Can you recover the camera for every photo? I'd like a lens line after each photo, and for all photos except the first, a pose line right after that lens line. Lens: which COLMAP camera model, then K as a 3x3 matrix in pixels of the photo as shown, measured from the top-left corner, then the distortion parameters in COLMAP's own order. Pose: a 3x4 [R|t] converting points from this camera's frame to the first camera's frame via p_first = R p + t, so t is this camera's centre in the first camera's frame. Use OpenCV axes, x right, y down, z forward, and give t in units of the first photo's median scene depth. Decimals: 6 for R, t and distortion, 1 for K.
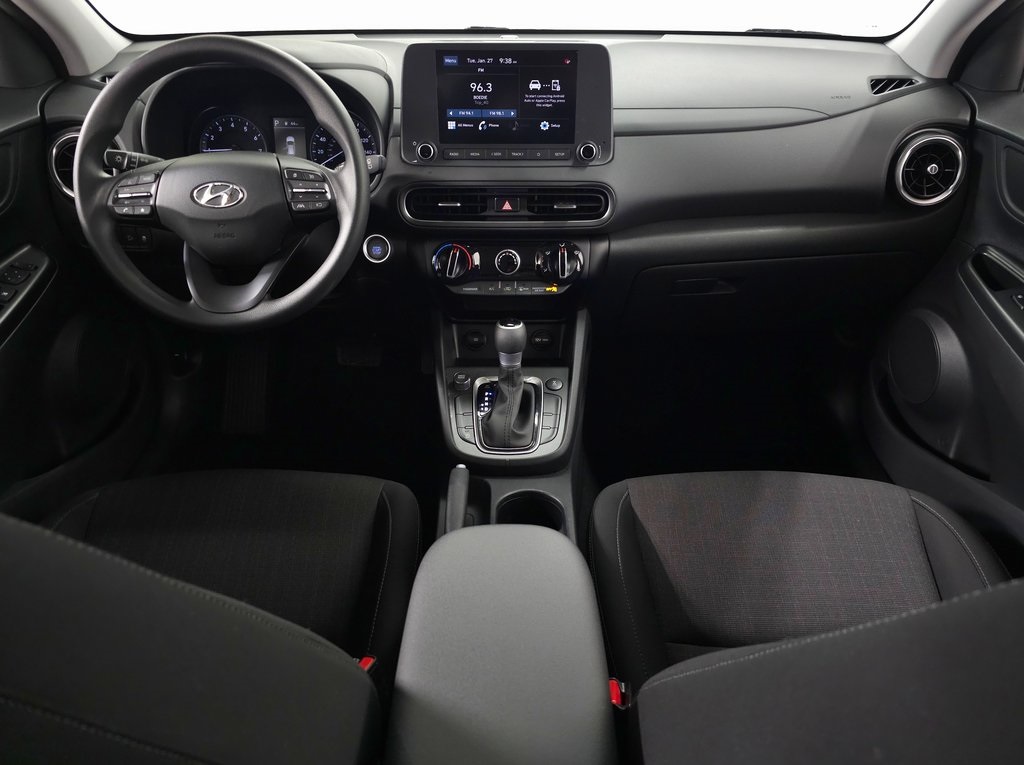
lens RADIAL K [[687.9, 0, 512.0], [0, 687.9, 382.5], [0, 0, 1]] dist [0.054155, -0.055676]
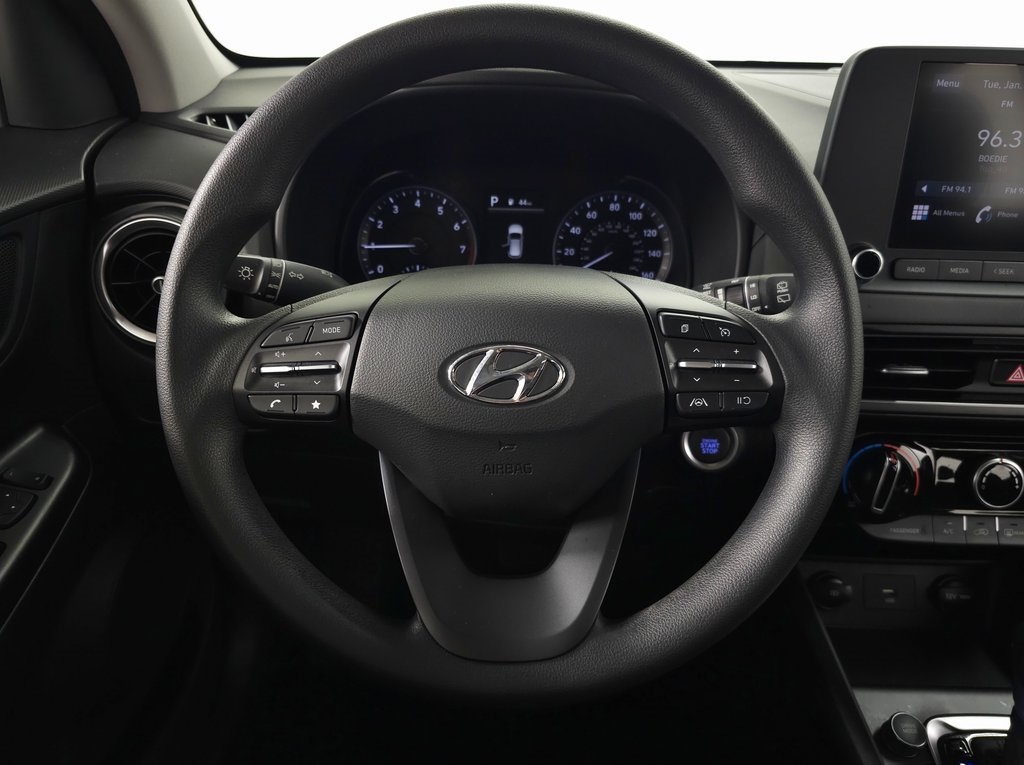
lens RADIAL K [[716.6, 0, 512.0], [0, 716.6, 382.5], [0, 0, 1]] dist [0.040241, -0.055122]
pose [[0.999465, 0.024862, -0.021229, -0.352981], [-0.026962, 0.994092, -0.105135, -0.190460], [0.018490, 0.105651, 0.994231, 0.500228]]
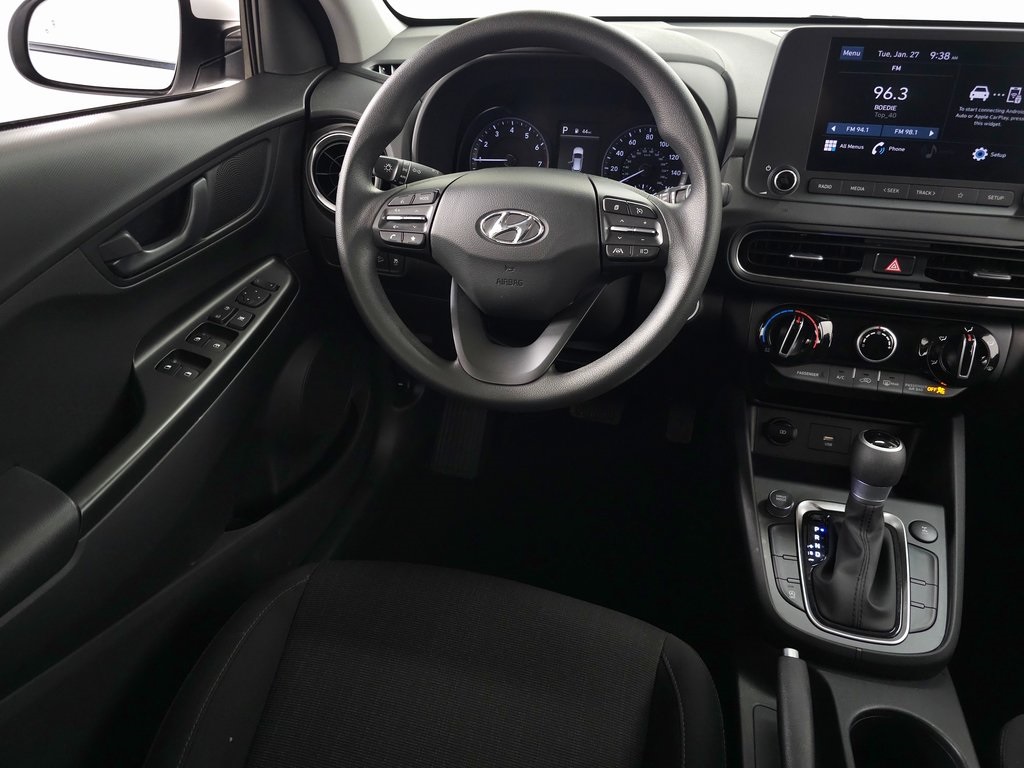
lens RADIAL K [[699.2, 0, 512.0], [0, 699.2, 384.0], [0, 0, 1]] dist [0.050005, -0.054429]
pose [[0.962541, 0.135722, -0.234722, -0.192968], [-0.137489, 0.990463, 0.008897, -0.095891], [0.233691, 0.023708, 0.972022, 0.239761]]
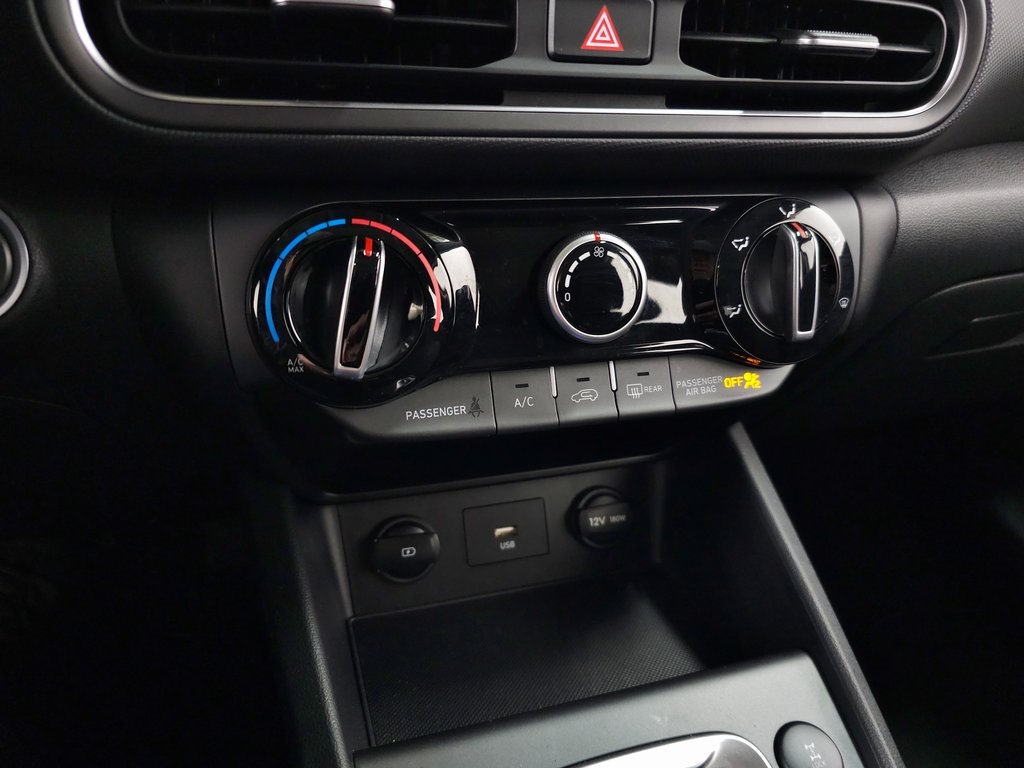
lens RADIAL K [[716.6, 0, 512.0], [0, 716.6, 384.0], [0, 0, 1]] dist [0.040241, -0.055122]
pose [[0.955164, -0.091771, 0.281495, -0.109658], [0.107472, 0.993370, -0.040820, -0.141332], [-0.275883, 0.069243, 0.958694, 0.807890]]
